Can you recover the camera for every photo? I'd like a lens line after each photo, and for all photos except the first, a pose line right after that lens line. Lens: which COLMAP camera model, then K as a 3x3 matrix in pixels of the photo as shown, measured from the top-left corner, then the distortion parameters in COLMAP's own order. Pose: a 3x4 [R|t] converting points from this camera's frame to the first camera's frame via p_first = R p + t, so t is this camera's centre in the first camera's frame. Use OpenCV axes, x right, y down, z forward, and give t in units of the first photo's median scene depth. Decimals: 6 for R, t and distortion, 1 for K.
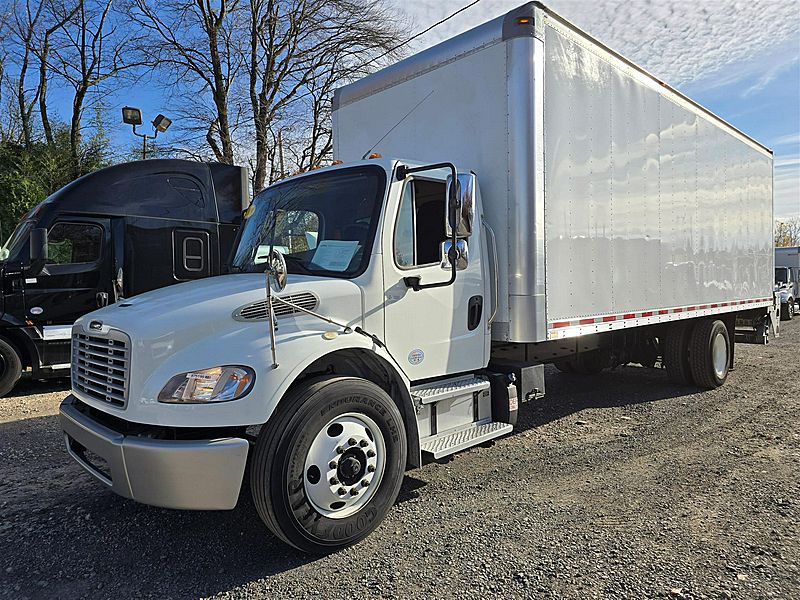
lens RADIAL K [[543.7, 0, 396.1], [0, 543.7, 302.2], [0, 0, 1]] dist [0.054348, 0.001509]
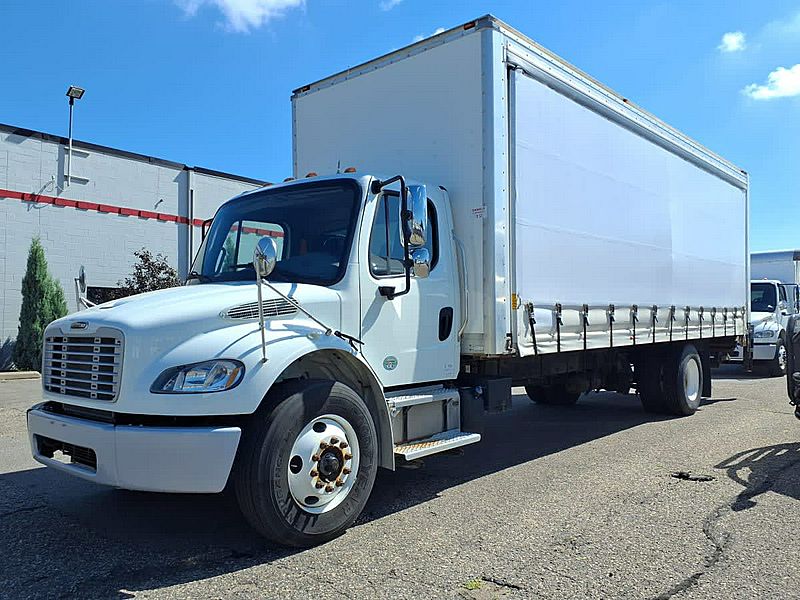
lens RADIAL K [[638.0, 0, 414.6], [0, 638.0, 293.9], [0, 0, 1]] dist [-0.019095, 0.000887]
pose [[0.993922, 0.019421, 0.108359, -0.054081], [-0.011935, 0.997523, -0.069317, 0.057629], [-0.109437, 0.067602, 0.991692, -0.234161]]
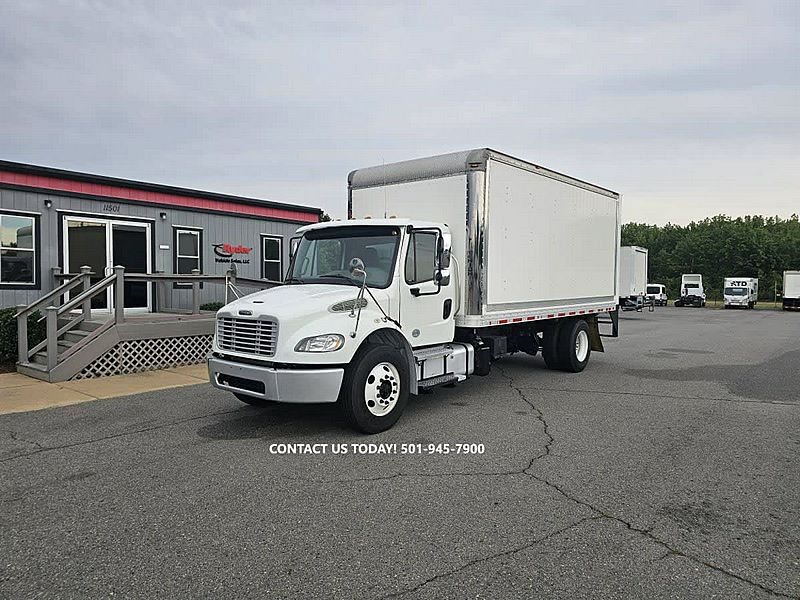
lens RADIAL K [[543.7, 0, 402.1], [0, 543.7, 300.9], [0, 0, 1]] dist [0.054348, 0.001509]
pose [[0.993663, 0.022569, 0.110108, -0.225193], [-0.024409, 0.999584, 0.015392, -0.035537], [-0.109715, -0.017982, 0.993800, -0.833730]]
